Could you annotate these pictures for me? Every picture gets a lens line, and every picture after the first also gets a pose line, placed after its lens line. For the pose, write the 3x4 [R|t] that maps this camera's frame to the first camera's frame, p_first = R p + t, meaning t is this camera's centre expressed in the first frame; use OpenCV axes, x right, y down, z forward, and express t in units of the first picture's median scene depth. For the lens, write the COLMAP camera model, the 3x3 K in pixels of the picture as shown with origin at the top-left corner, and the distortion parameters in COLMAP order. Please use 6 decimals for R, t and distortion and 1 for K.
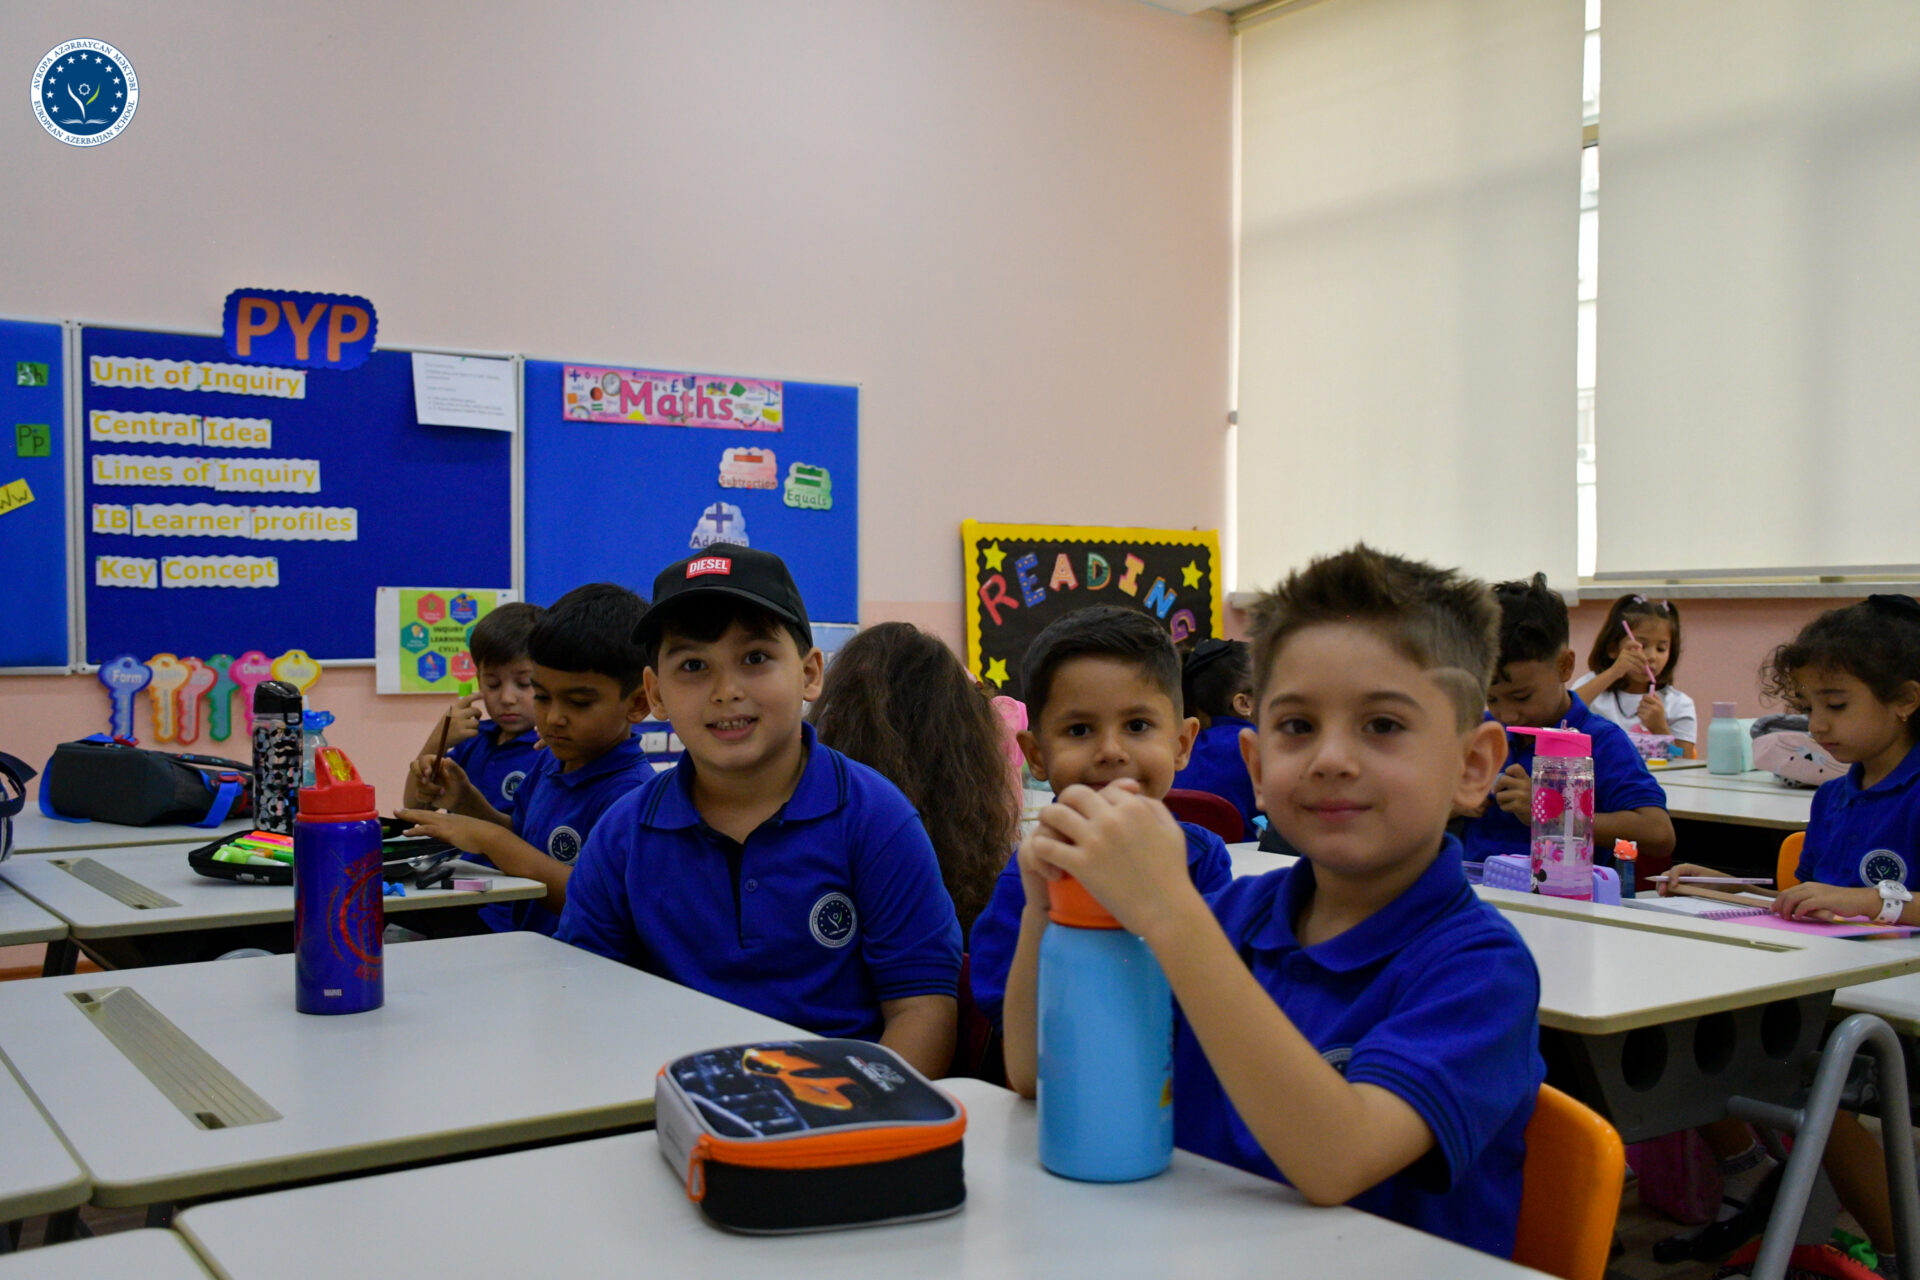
lens RADIAL K [[1844.1, 0, 960.0], [0, 1844.1, 640.0], [0, 0, 1]] dist [-0.057535, 0.122498]
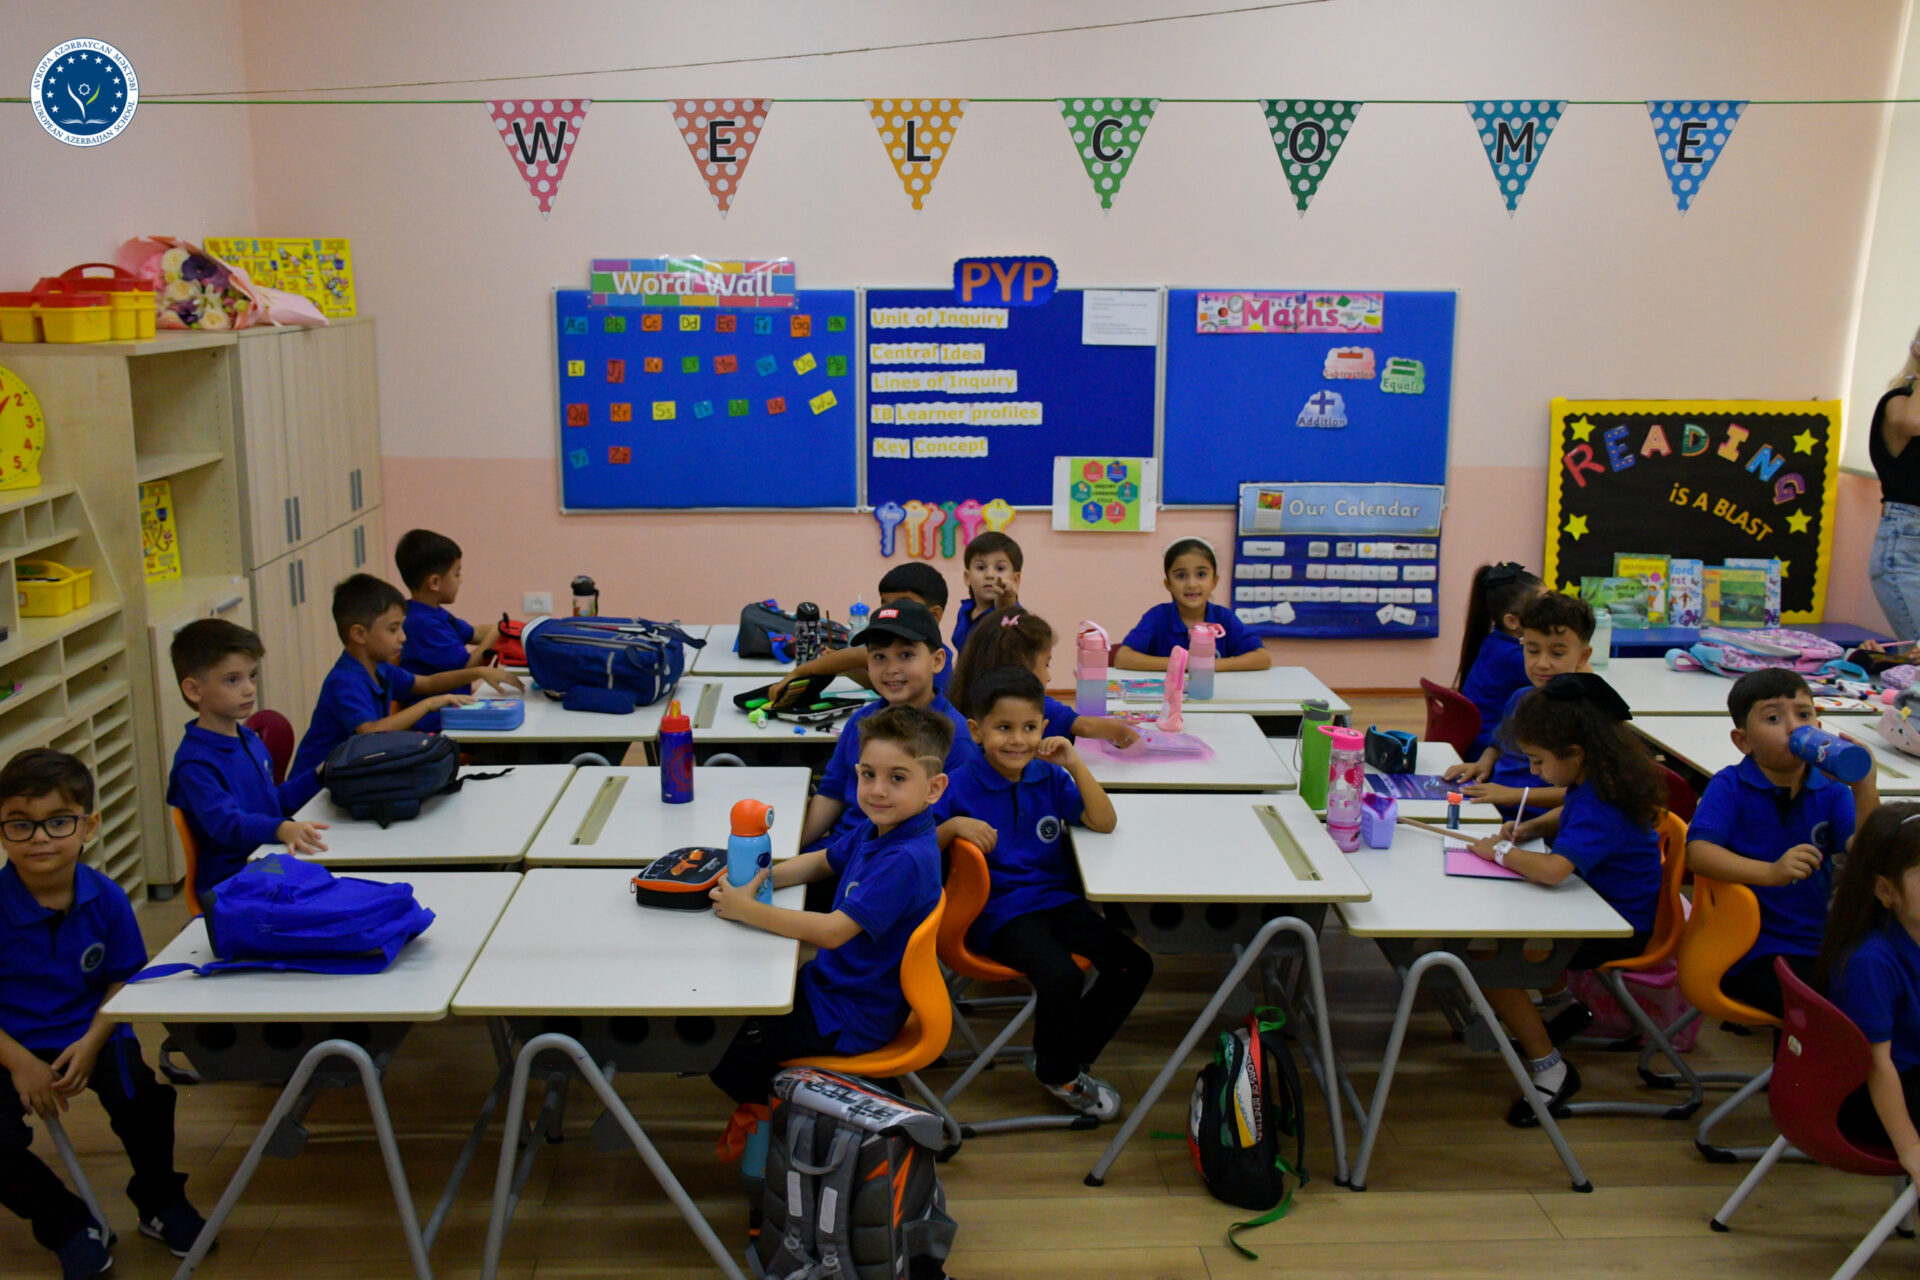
lens RADIAL K [[1844.1, 0, 960.0], [0, 1844.1, 640.0], [0, 0, 1]] dist [-0.057535, 0.122498]
pose [[0.847364, 0.112353, -0.518990, 0.383811], [-0.020842, 0.983644, 0.178914, -0.143242], [0.530603, -0.140788, 0.835846, -0.268810]]
